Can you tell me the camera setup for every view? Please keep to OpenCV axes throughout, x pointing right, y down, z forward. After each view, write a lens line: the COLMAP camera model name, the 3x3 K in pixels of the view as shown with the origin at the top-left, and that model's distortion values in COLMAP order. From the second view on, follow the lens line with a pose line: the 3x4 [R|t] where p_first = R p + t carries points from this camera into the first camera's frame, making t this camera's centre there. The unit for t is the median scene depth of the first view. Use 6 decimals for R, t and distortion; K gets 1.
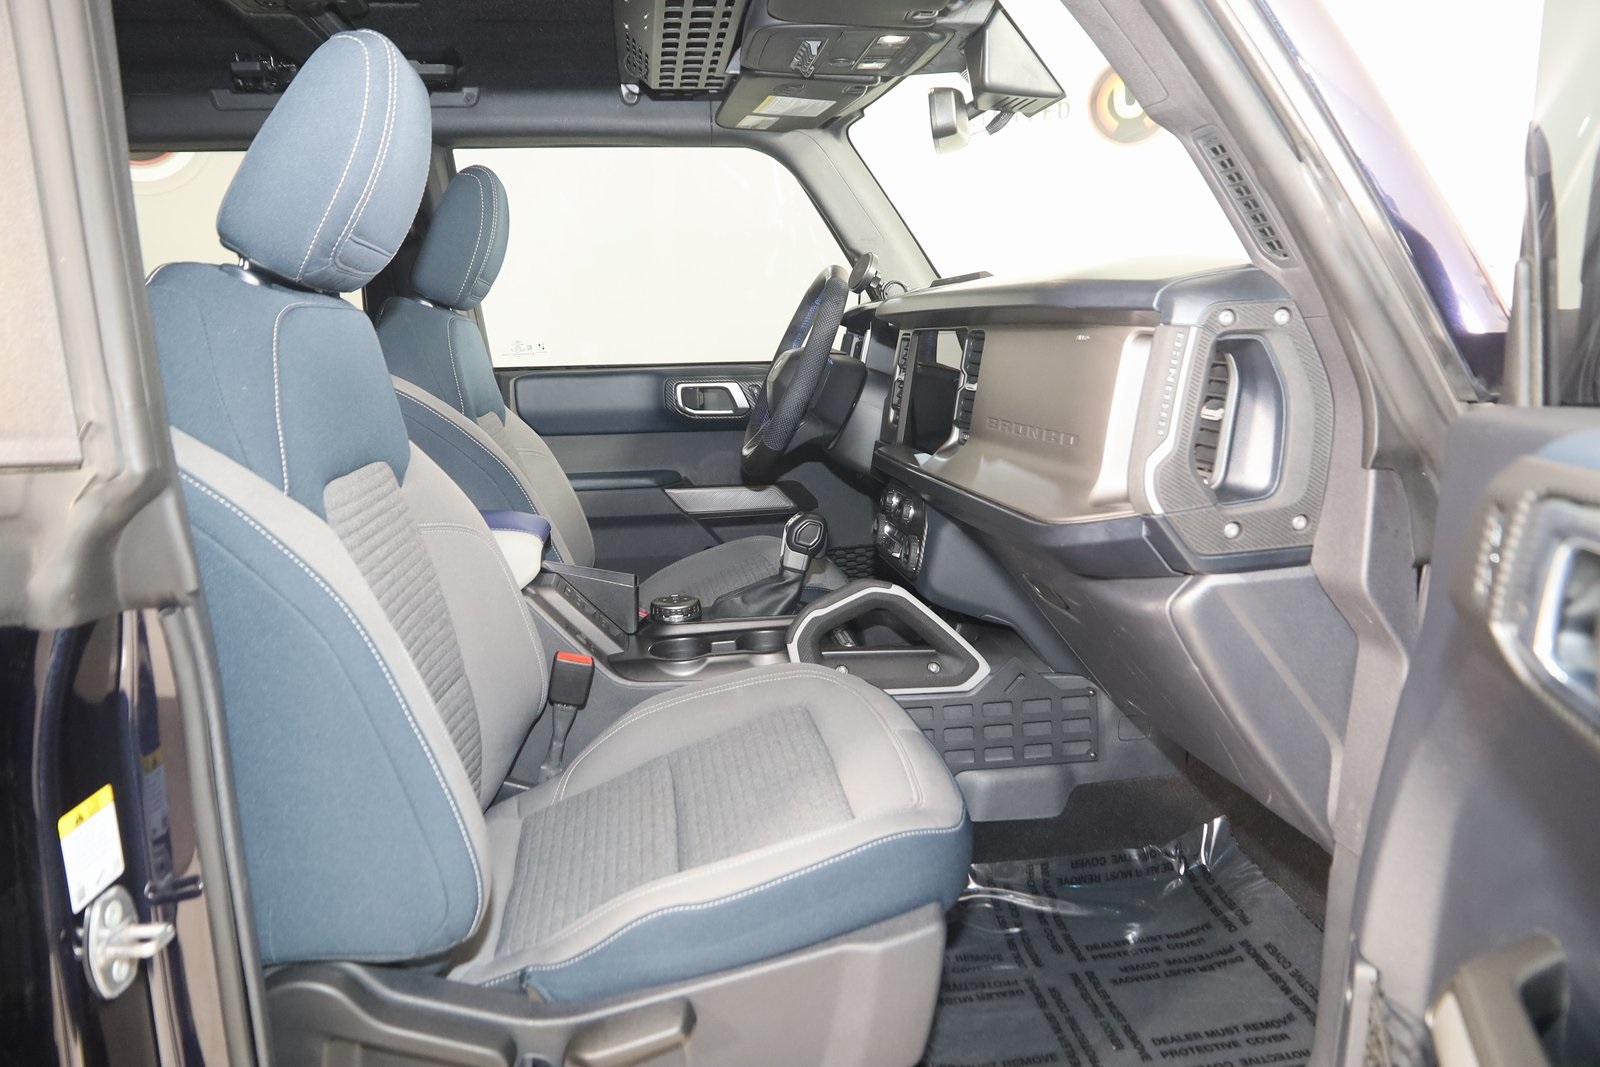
lens RADIAL K [[1095.4, 0, 799.4], [0, 1095.4, 505.7], [0, 0, 1]] dist [-0.119665, 0.077693]
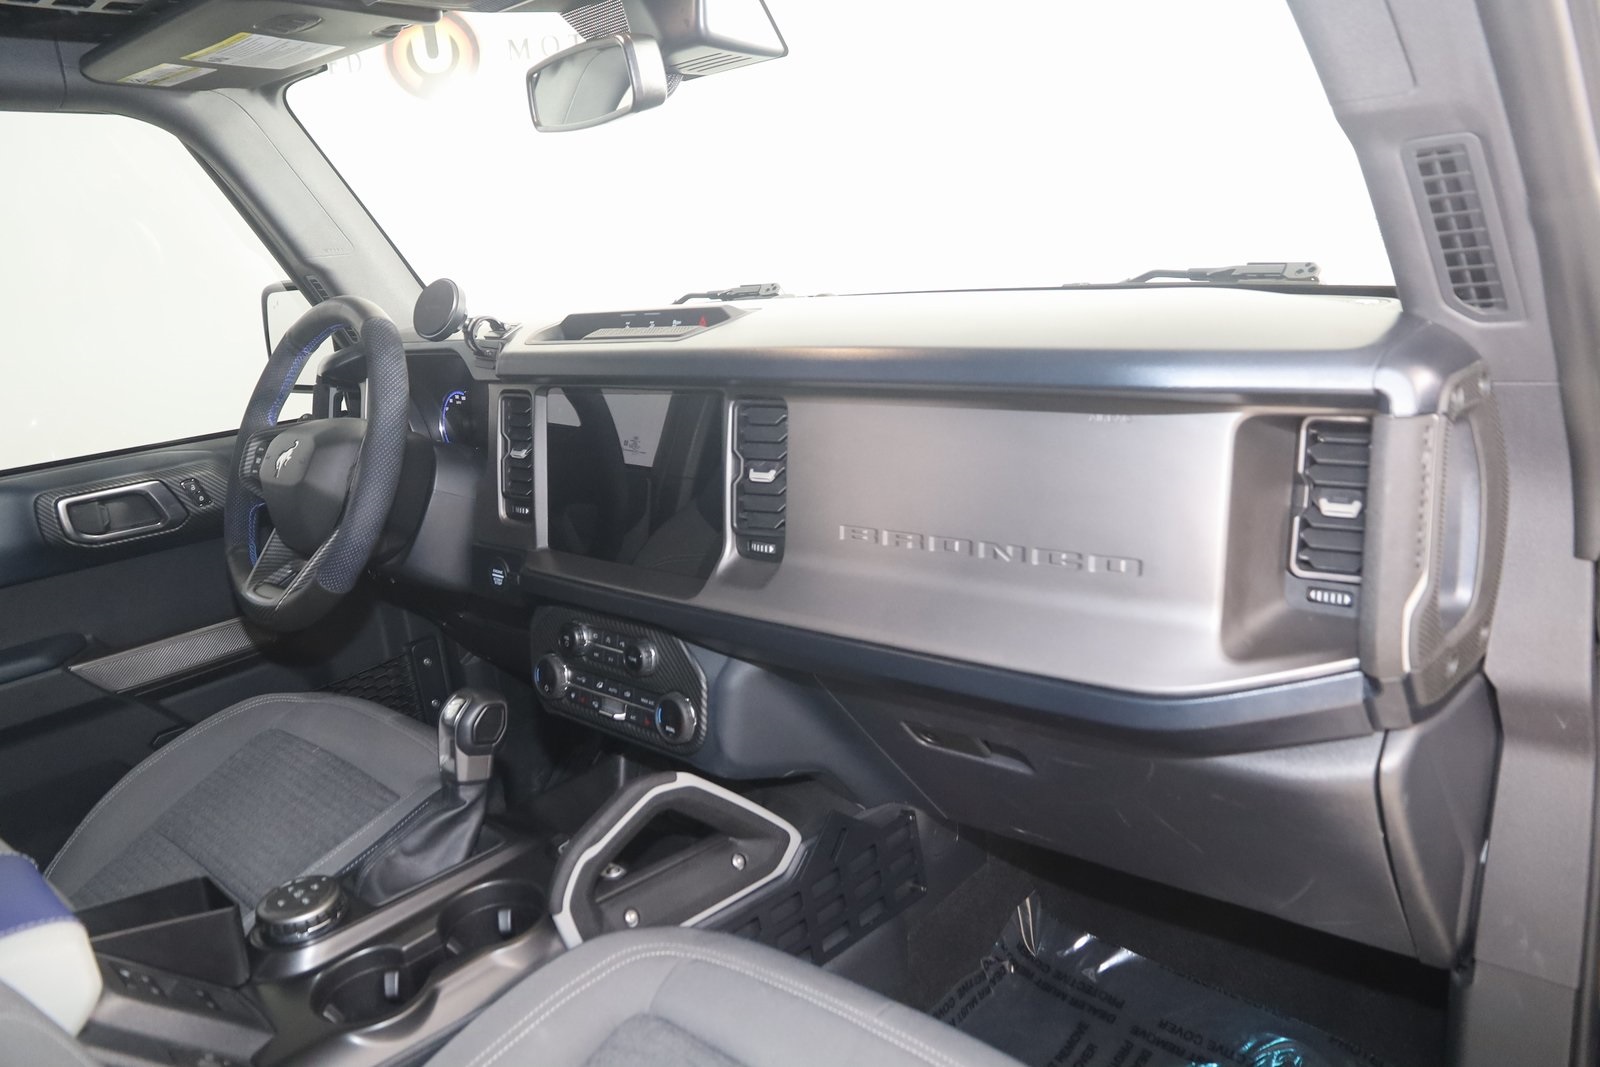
lens RADIAL K [[1095.4, 0, 799.4], [0, 1095.4, 505.7], [0, 0, 1]] dist [-0.119665, 0.077693]
pose [[0.767294, -0.193348, 0.611454, -0.230093], [0.170298, 0.980666, 0.096395, -0.139561], [-0.618270, 0.030166, 0.785386, 0.396982]]
